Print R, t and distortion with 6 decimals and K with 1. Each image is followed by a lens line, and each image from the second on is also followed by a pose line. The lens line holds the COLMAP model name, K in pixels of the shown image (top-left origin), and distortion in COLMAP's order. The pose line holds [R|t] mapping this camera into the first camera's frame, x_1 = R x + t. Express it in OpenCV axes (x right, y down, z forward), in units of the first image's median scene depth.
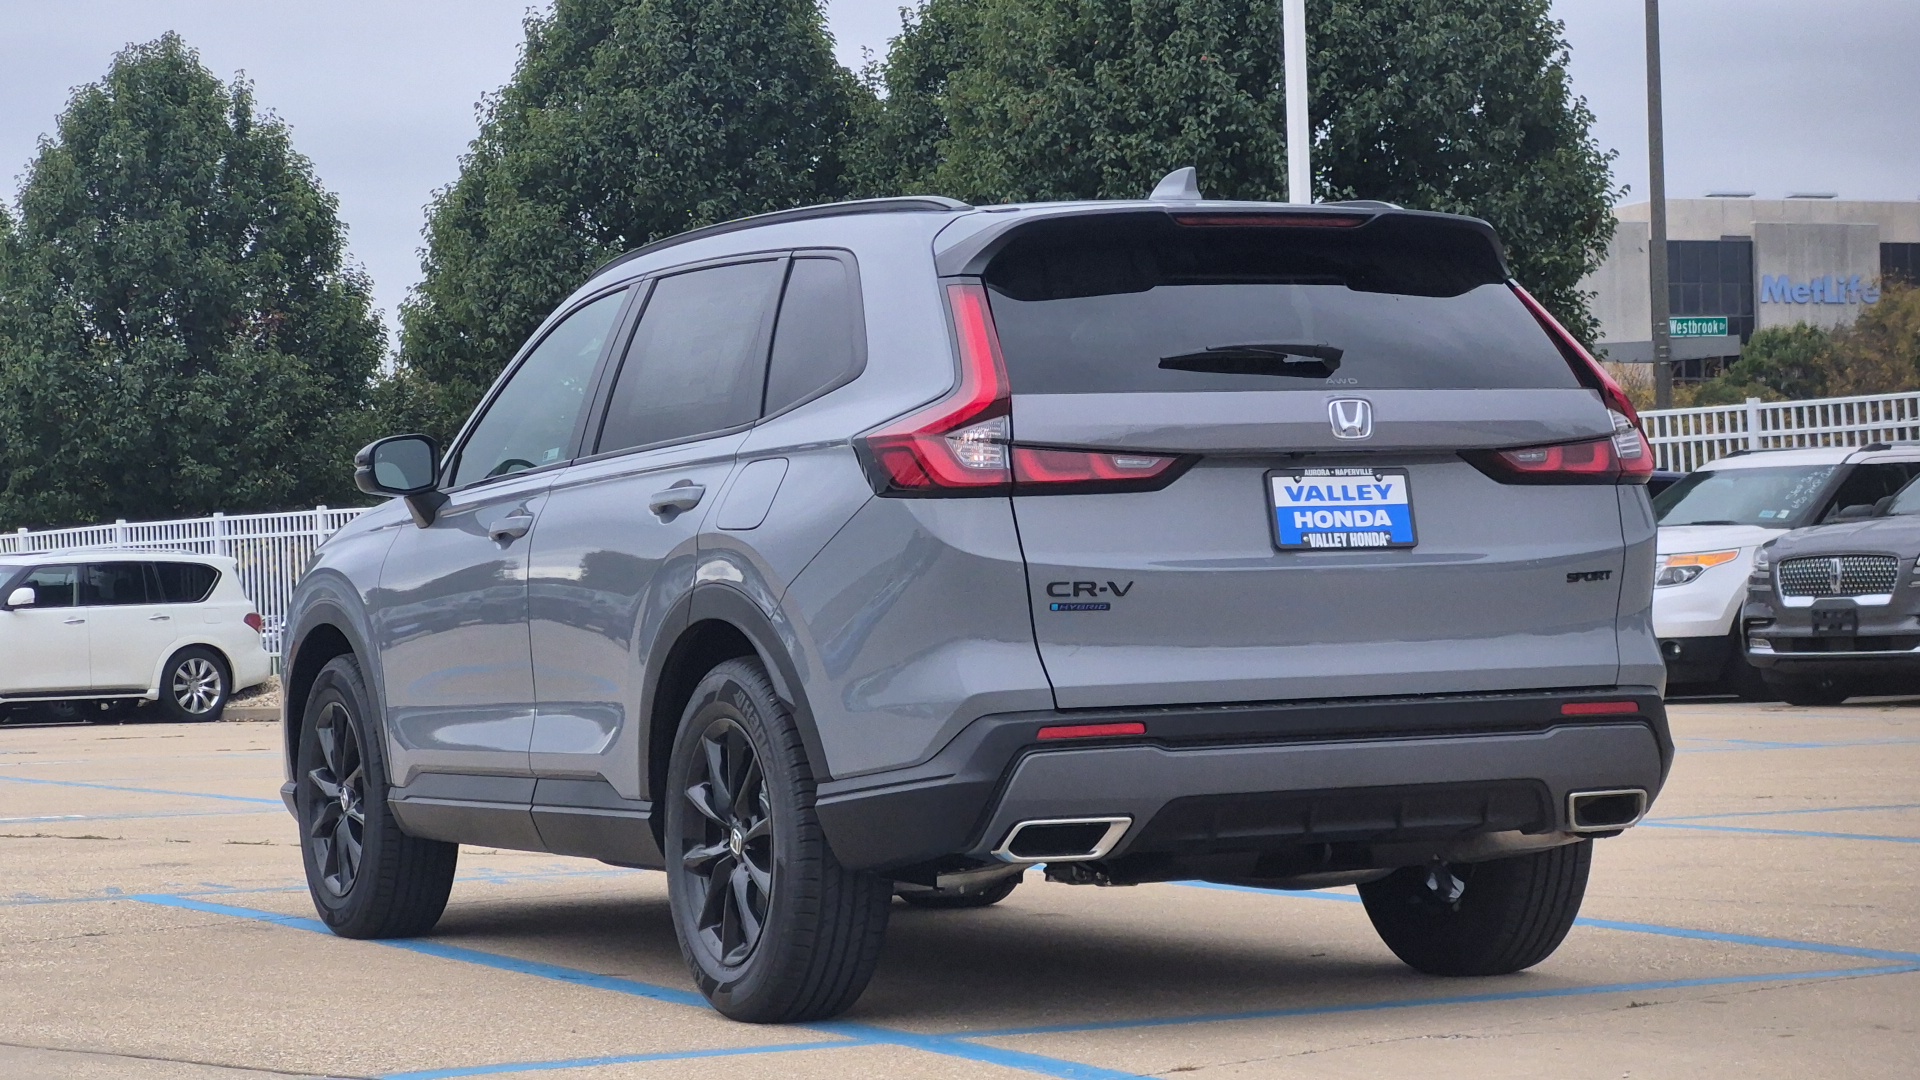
lens RADIAL K [[4265.3, 0, 960.0], [0, 4265.3, 540.0], [0, 0, 1]] dist [0.002080, 0.130311]
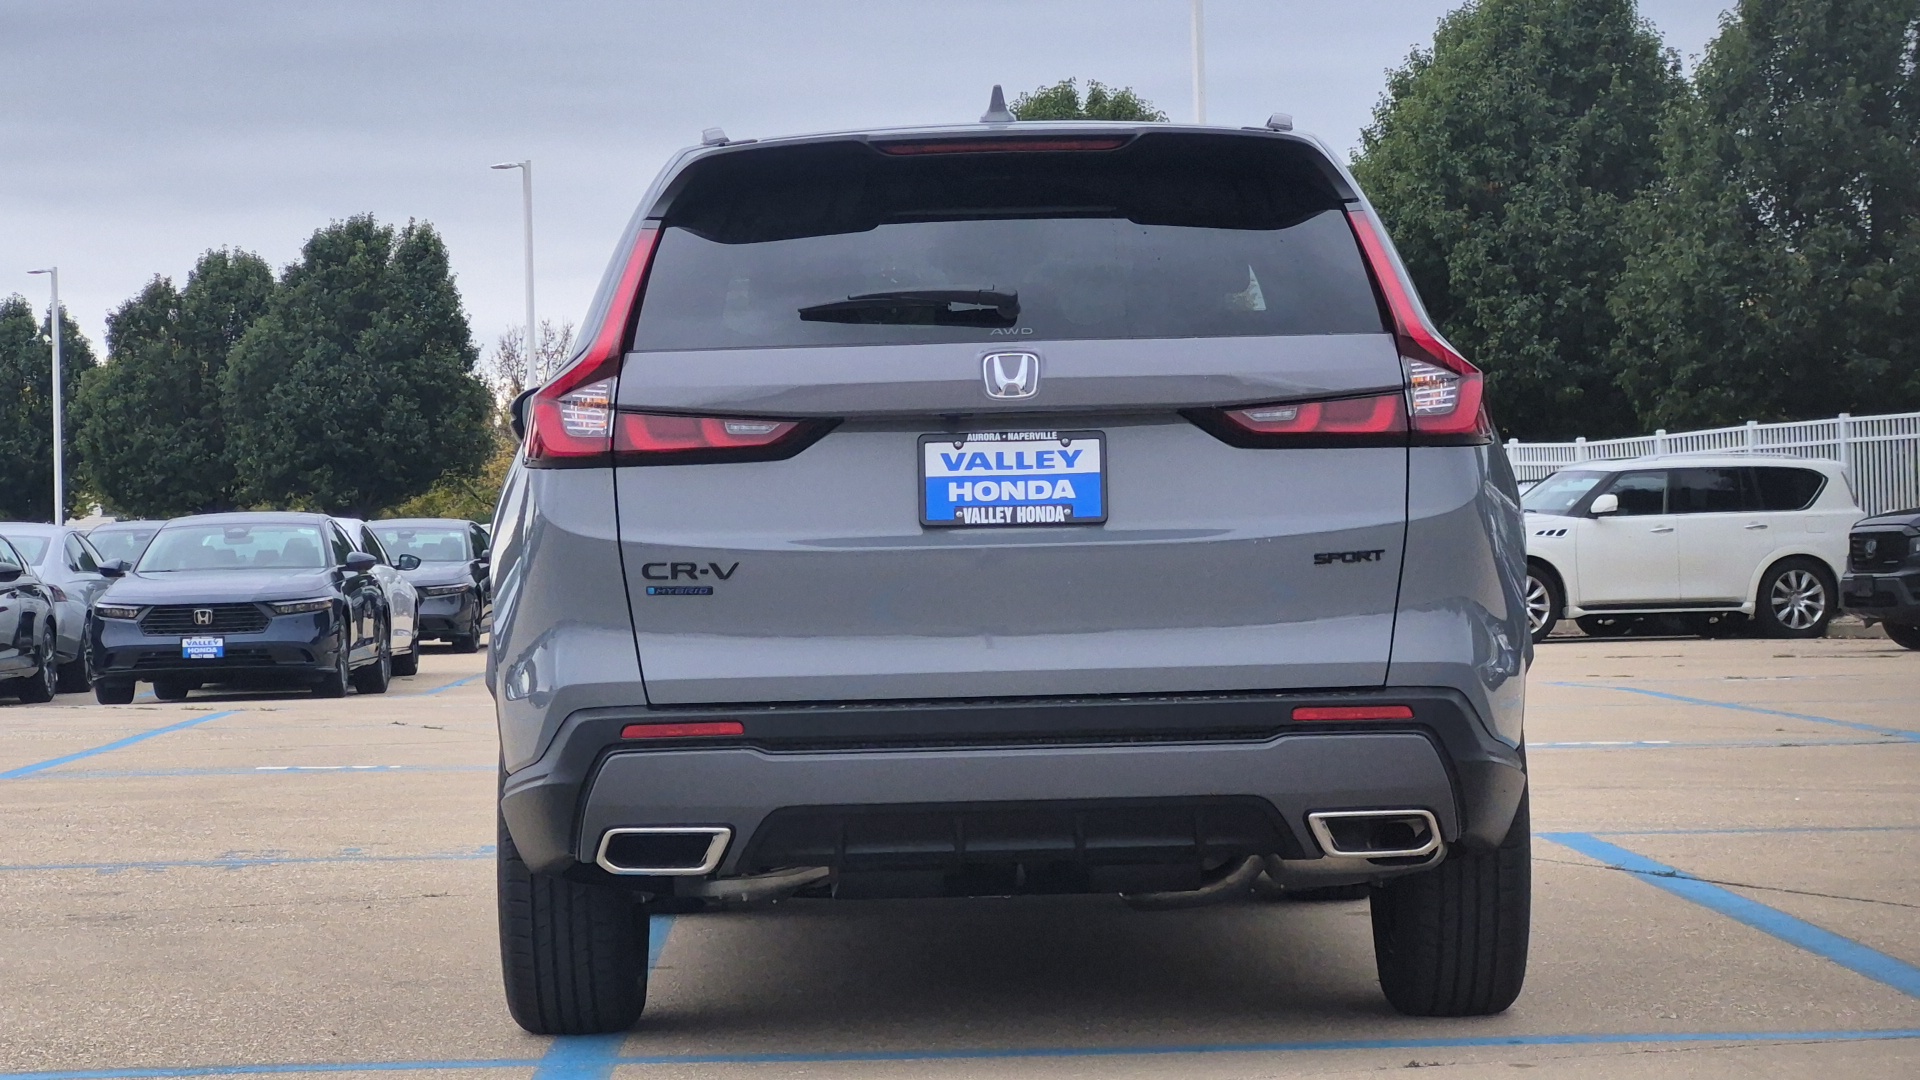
lens RADIAL K [[4548.7, 0, 960.0], [0, 4548.7, 540.0], [0, 0, 1]] dist [-0.047658, -0.084593]
pose [[0.913763, 0.006610, -0.406194, 0.454457], [0.002911, 0.999735, 0.022816, -0.015998], [0.406237, -0.022031, 0.913502, 0.150889]]
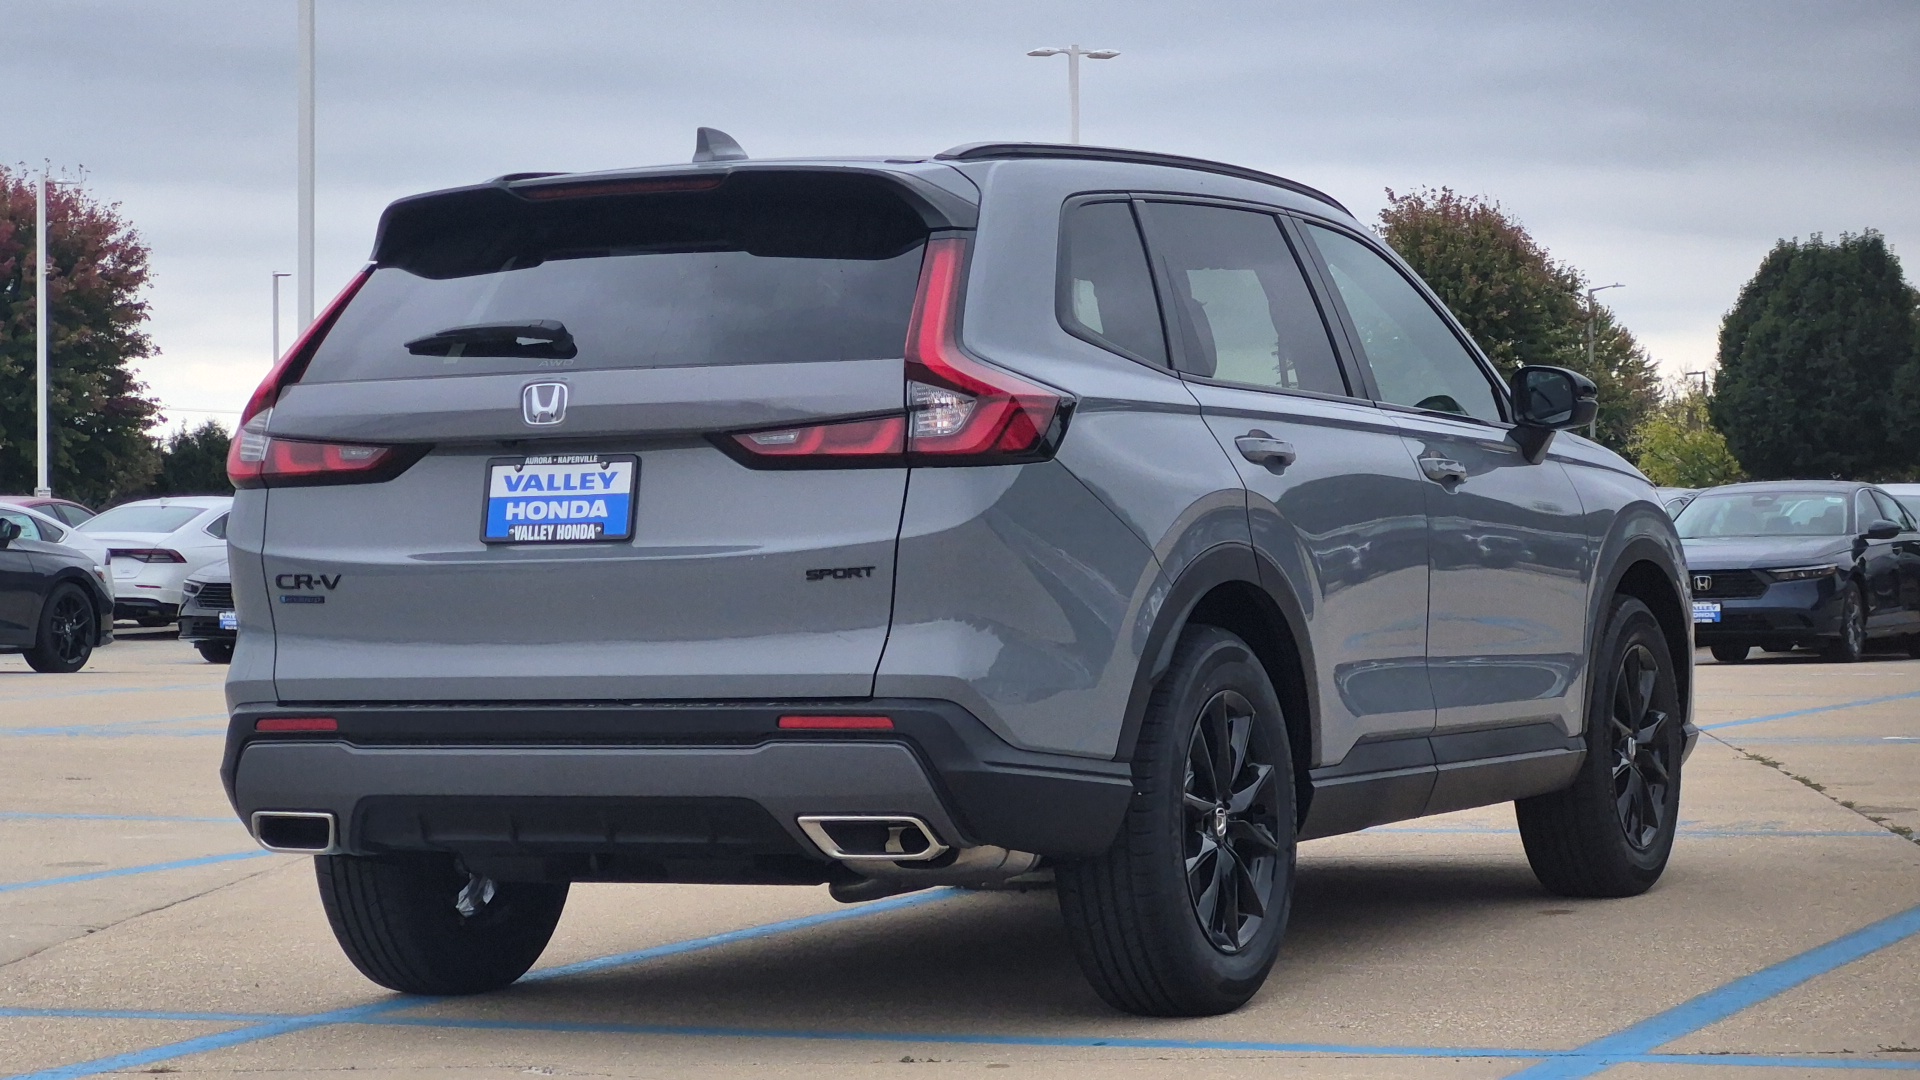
lens RADIAL K [[4421.9, 0, 960.0], [0, 4421.9, 540.0], [0, 0, 1]] dist [-0.019676, 0.129237]
pose [[0.657658, 0.013751, -0.753192, 0.878593], [0.012563, 0.999494, 0.029217, -0.025588], [0.753212, -0.028677, 0.657152, 0.426366]]
